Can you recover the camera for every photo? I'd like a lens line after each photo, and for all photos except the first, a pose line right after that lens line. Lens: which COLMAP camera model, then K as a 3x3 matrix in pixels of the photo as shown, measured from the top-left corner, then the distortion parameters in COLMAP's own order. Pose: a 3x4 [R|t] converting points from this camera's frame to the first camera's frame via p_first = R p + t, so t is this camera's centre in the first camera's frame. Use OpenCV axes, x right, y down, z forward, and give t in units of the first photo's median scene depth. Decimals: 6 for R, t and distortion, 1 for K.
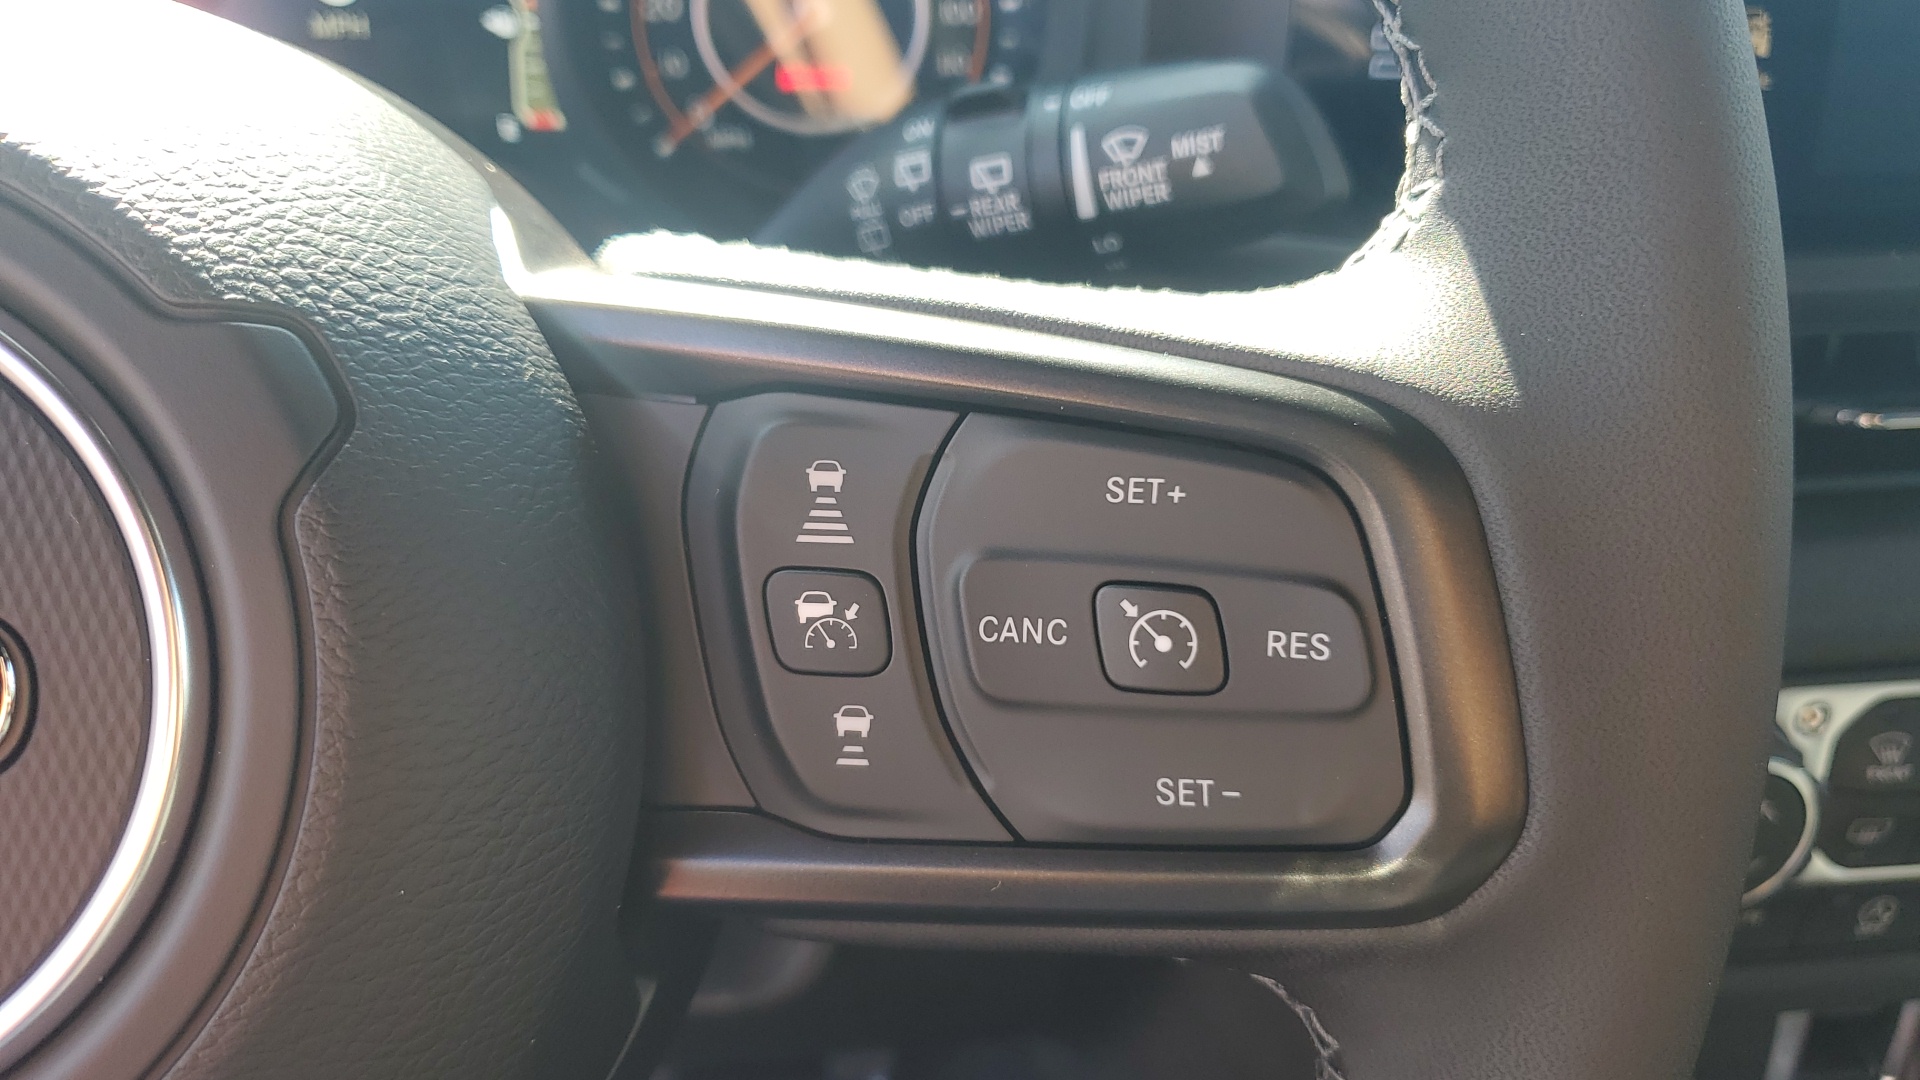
lens RADIAL K [[1544.8, 0, 947.3], [0, 1544.8, 533.2], [0, 0, 1]] dist [0.045104, -0.034980]
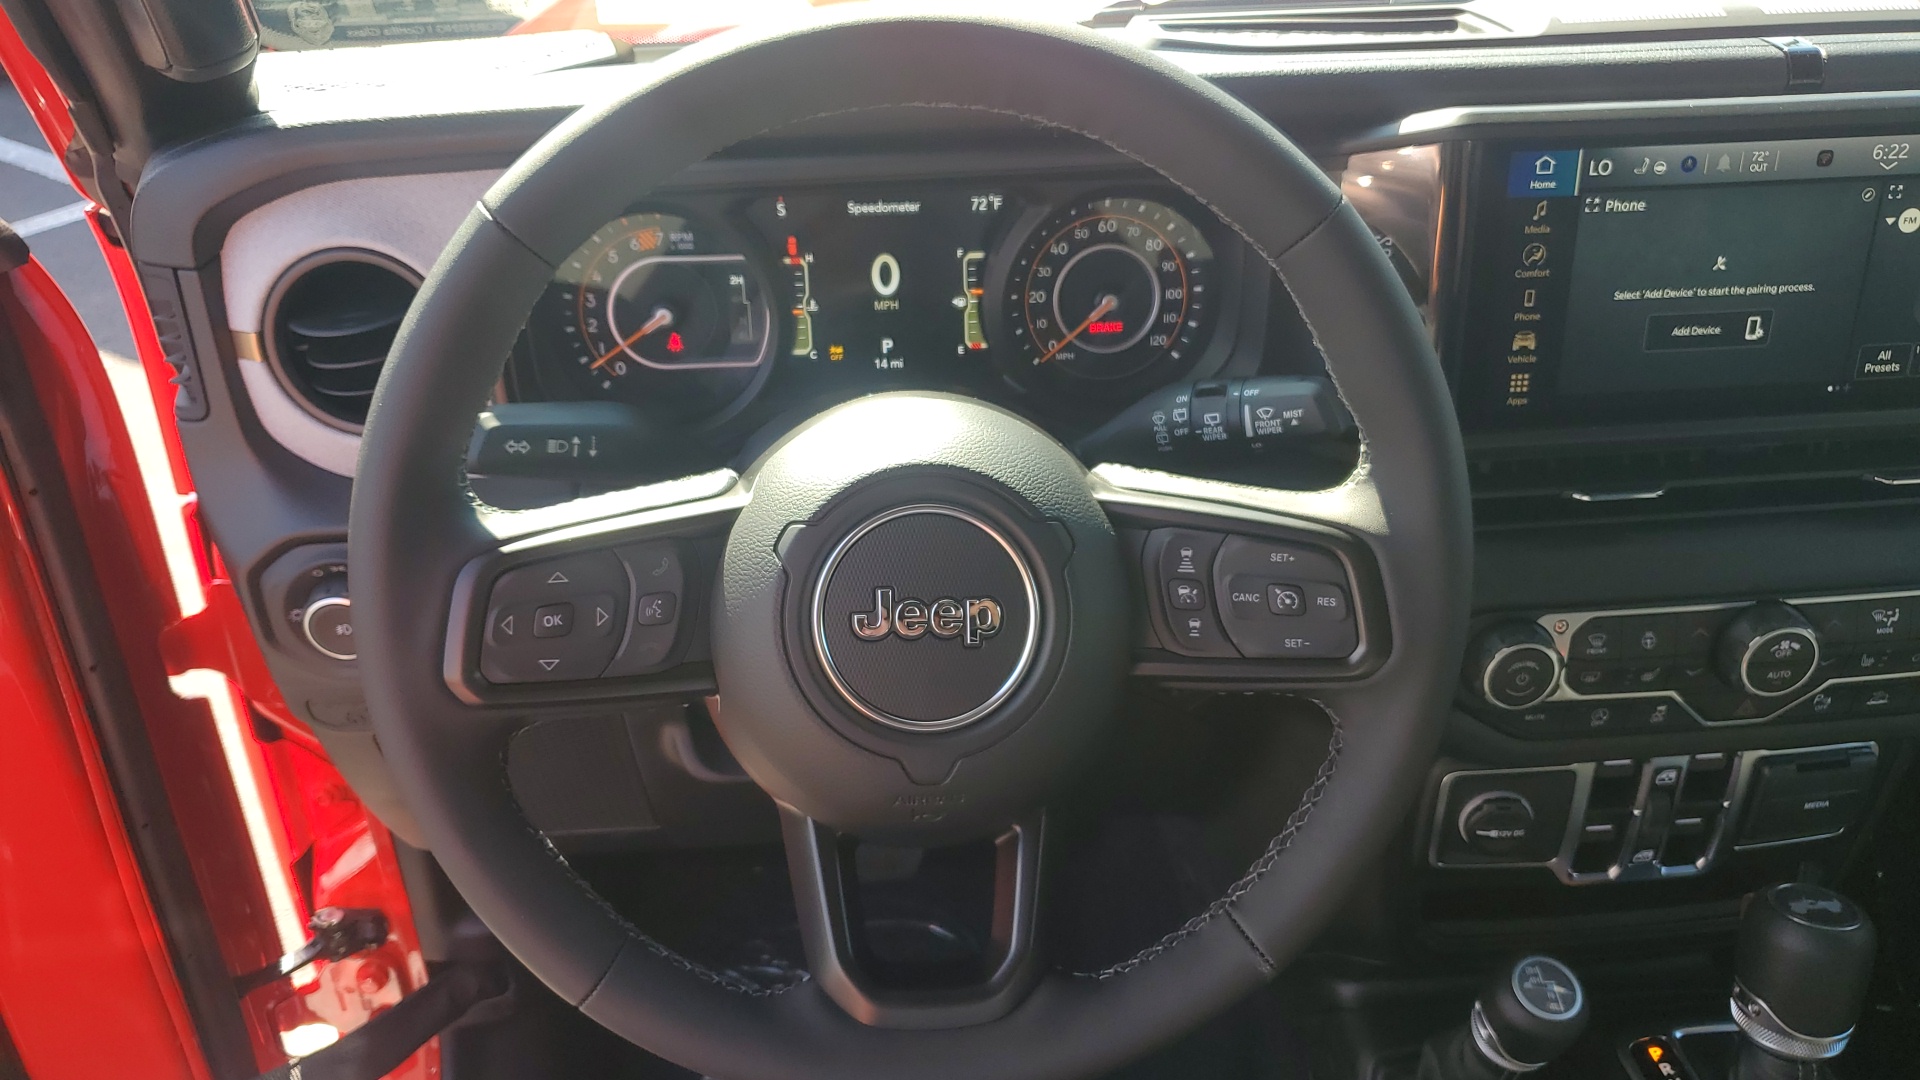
lens RADIAL K [[1544.8, 0, 959.8], [0, 1544.8, 560.0], [0, 0, 1]] dist [0.045104, -0.034980]
pose [[0.999727, -0.002597, -0.023212, -0.358342], [0.004083, 0.997928, 0.064210, -0.172210], [0.022997, -0.064287, 0.997666, -1.729614]]
